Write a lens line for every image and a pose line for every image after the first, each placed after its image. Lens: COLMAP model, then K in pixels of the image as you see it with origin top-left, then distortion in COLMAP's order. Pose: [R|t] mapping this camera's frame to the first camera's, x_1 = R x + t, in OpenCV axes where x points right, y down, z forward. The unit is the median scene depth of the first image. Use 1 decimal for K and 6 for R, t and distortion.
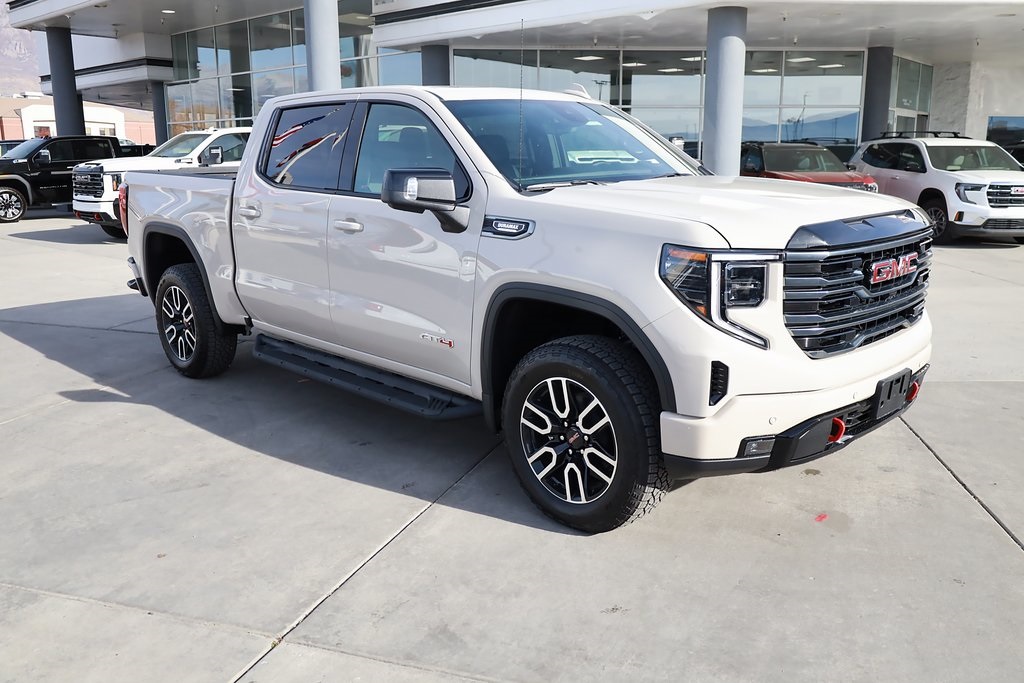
lens RADIAL K [[850.3, 0, 512.0], [0, 850.3, 341.5], [0, 0, 1]] dist [-0.006995, -0.001450]
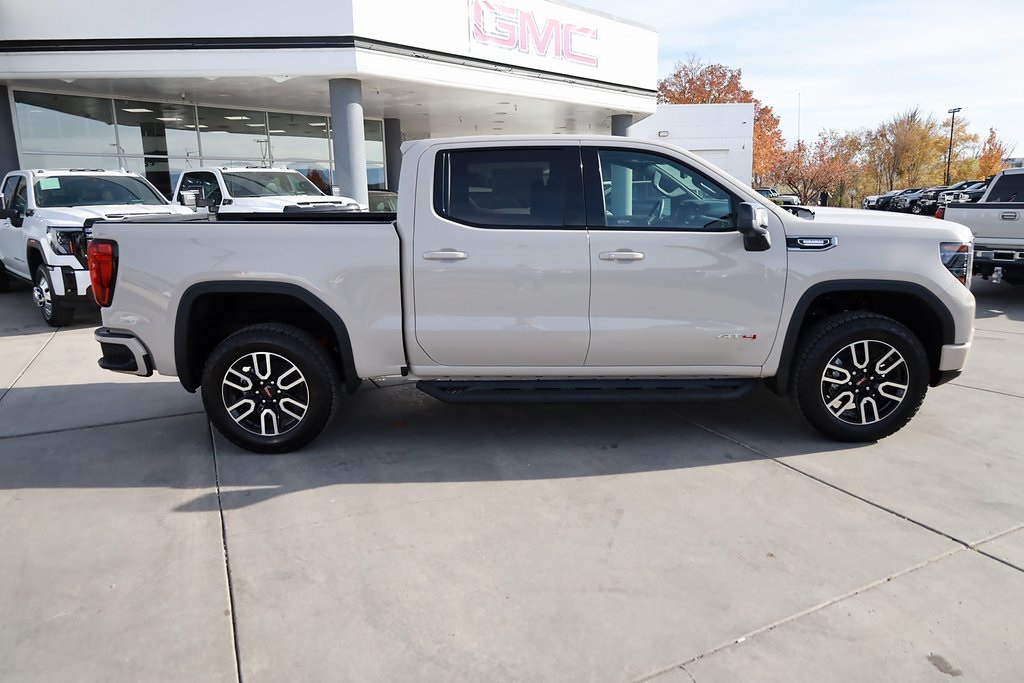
lens RADIAL K [[692.9, 0, 516.4], [0, 692.9, 343.0], [0, 0, 1]] dist [-0.000534, 0.001139]
pose [[0.706647, -0.156817, 0.689970, -1.133813], [0.168201, 0.984408, 0.051471, -0.110528], [-0.687284, 0.079682, 0.722005, 0.517002]]
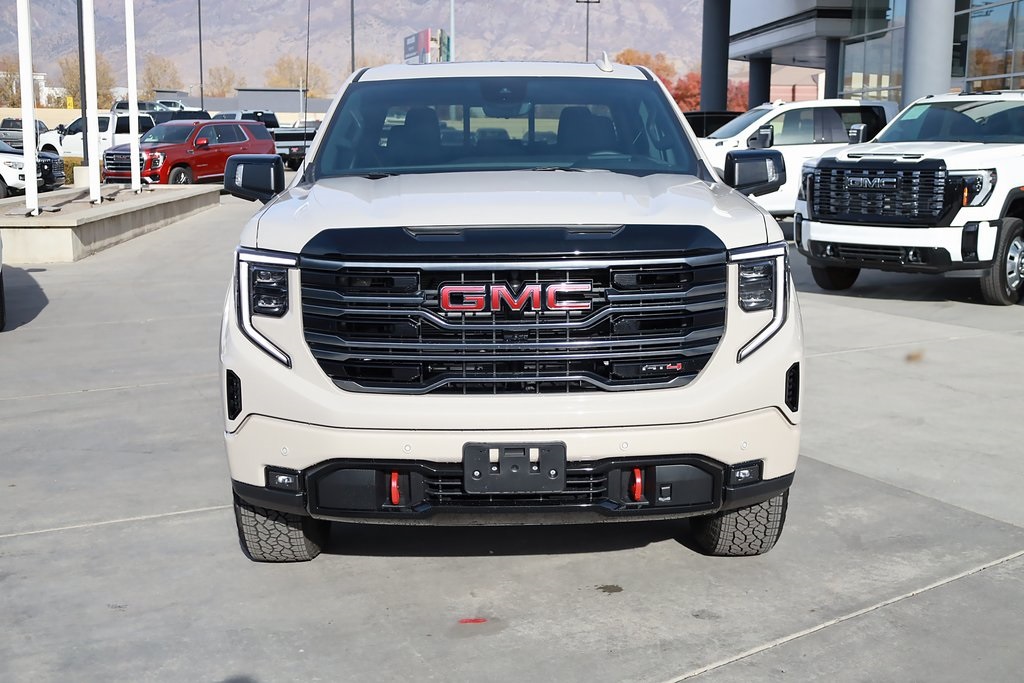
lens RADIAL K [[1236.5, 0, 511.8], [0, 1236.5, 371.1], [0, 0, 1]] dist [0.003970, 0.002838]
pose [[0.722674, 0.134407, -0.677995, 1.108449], [-0.153065, 0.987677, 0.032647, -0.054015], [0.674028, 0.080184, 0.734341, 0.196133]]
